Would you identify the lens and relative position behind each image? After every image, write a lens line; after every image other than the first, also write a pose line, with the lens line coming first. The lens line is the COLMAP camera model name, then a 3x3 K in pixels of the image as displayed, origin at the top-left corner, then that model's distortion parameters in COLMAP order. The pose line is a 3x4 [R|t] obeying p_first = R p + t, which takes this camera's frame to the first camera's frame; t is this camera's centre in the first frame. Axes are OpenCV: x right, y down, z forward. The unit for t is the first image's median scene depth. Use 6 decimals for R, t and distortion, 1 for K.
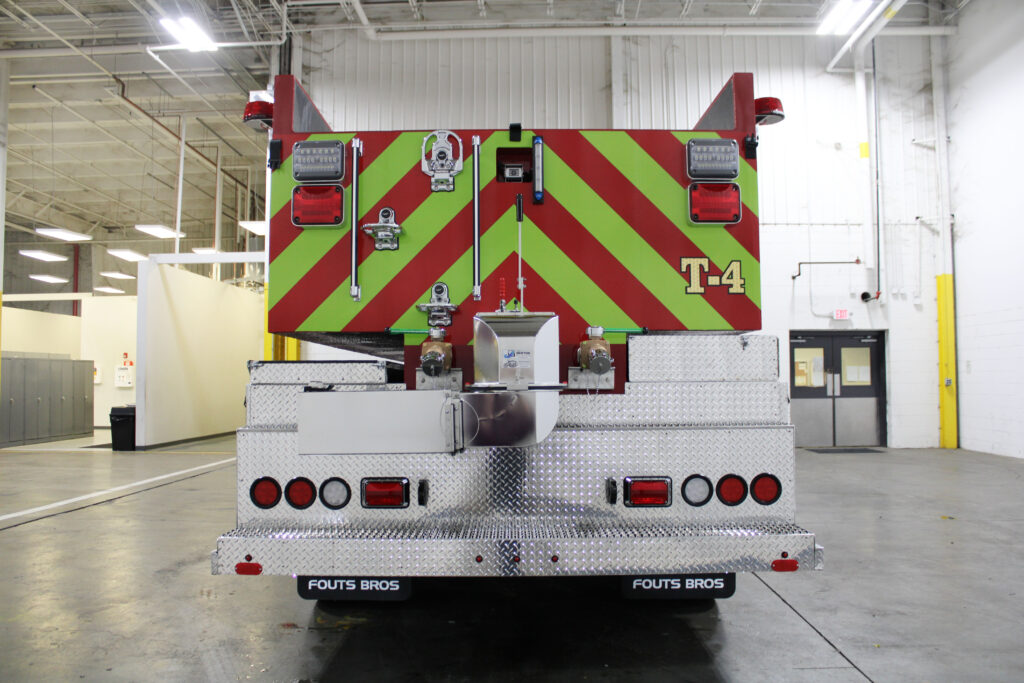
lens RADIAL K [[825.2, 0, 512.0], [0, 825.2, 341.5], [0, 0, 1]] dist [-0.167739, 0.137635]
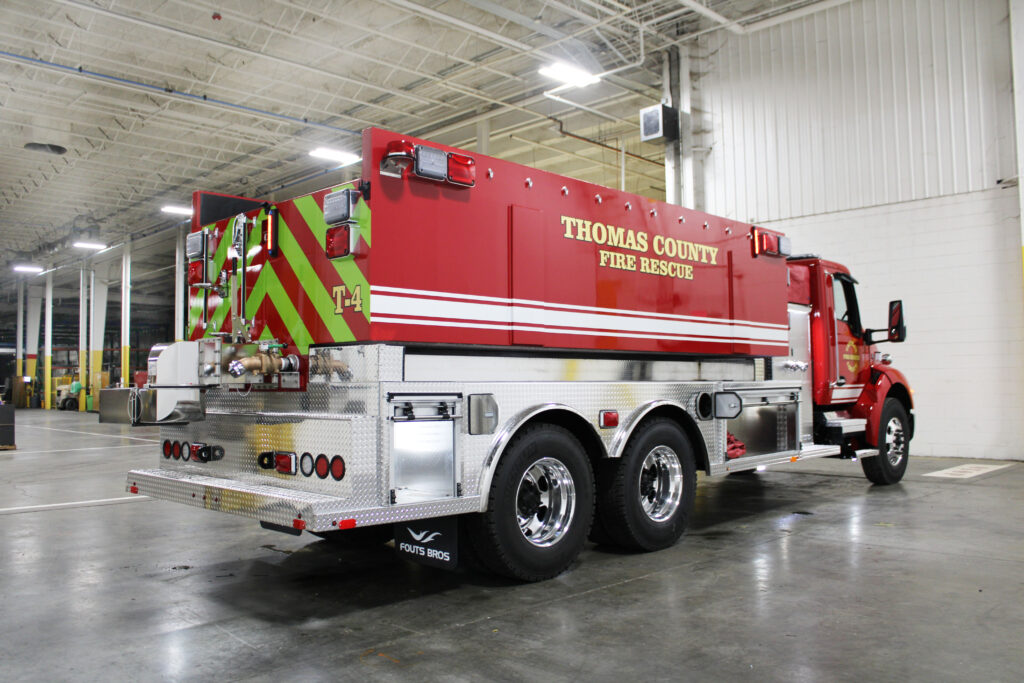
lens RADIAL K [[861.7, 0, 513.2], [0, 861.7, 346.6], [0, 0, 1]] dist [-0.163954, 0.136363]
pose [[0.722035, -0.029054, -0.691246, 1.327969], [0.037609, 0.999289, -0.002718, 0.006252], [0.690834, -0.024034, 0.722614, 0.218117]]
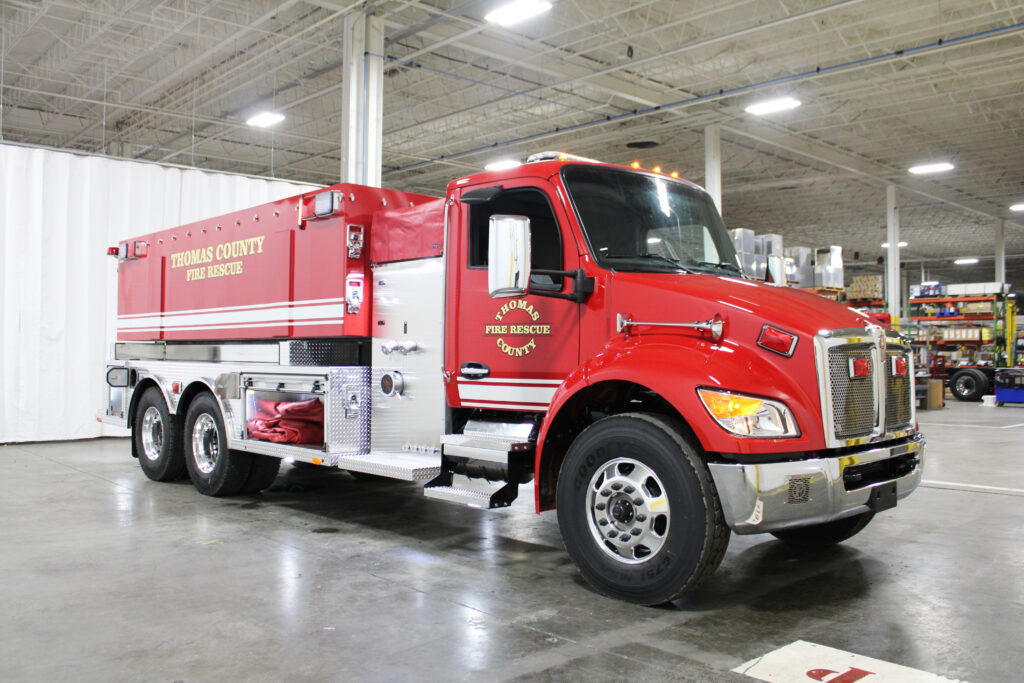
lens RADIAL K [[904.3, 0, 516.0], [0, 904.3, 342.2], [0, 0, 1]] dist [-0.151919, 0.122147]
pose [[-0.712970, -0.014656, -0.701041, 1.375357], [0.029353, 0.998281, -0.050723, 0.171878], [0.700580, -0.056741, -0.711315, 3.915035]]
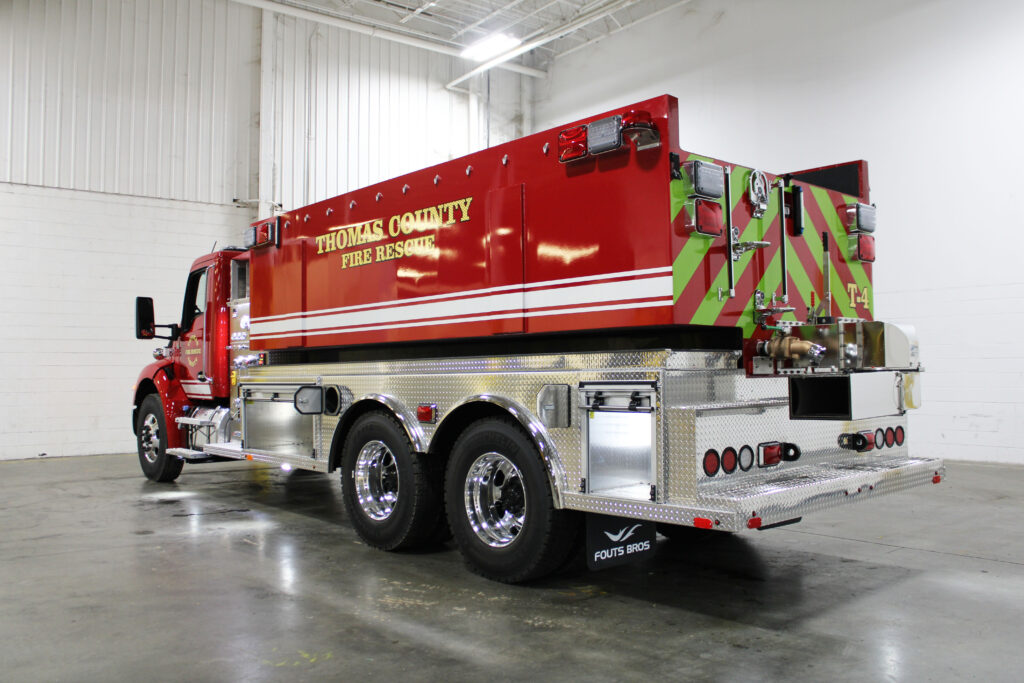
lens RADIAL K [[901.6, 0, 512.0], [0, 901.6, 341.5], [0, 0, 1]] dist [-0.248142, 0.000358]
pose [[-0.743760, -0.009440, -0.668380, 1.300155], [0.050275, 0.996278, -0.070017, 0.155509], [0.666553, -0.085678, -0.740517, 3.166994]]
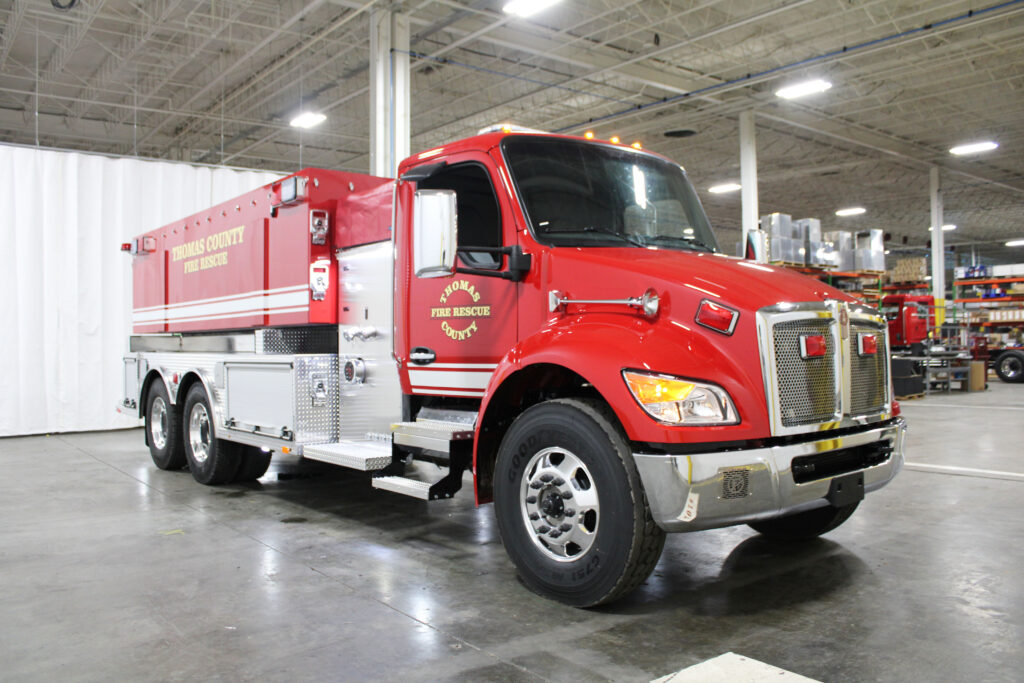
lens RADIAL K [[861.7, 0, 513.2], [0, 861.7, 346.6], [0, 0, 1]] dist [-0.163954, 0.136363]
pose [[-0.768105, 0.008479, -0.640267, 1.116648], [0.041736, 0.998449, -0.036848, 0.183465], [0.638962, -0.055025, -0.767268, 3.941937]]
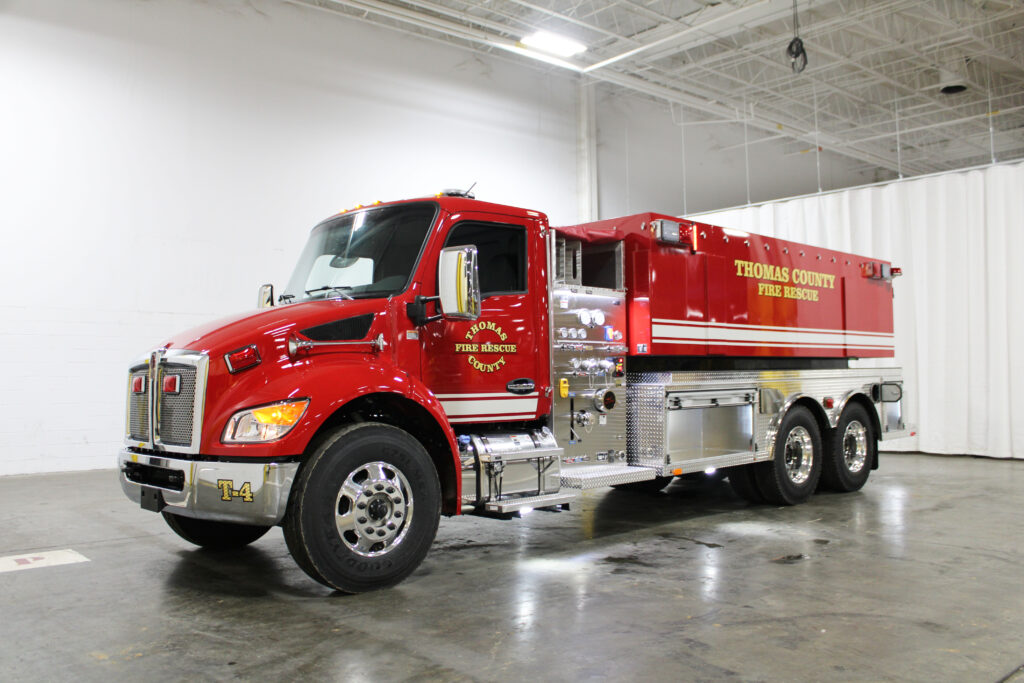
lens RADIAL K [[861.7, 0, 513.2], [0, 861.7, 346.6], [0, 0, 1]] dist [-0.163954, 0.136363]
pose [[0.688355, -0.023891, -0.724981, 1.474367], [0.042617, 0.999063, 0.007541, -0.056620], [0.724121, -0.036087, 0.688728, -0.467345]]
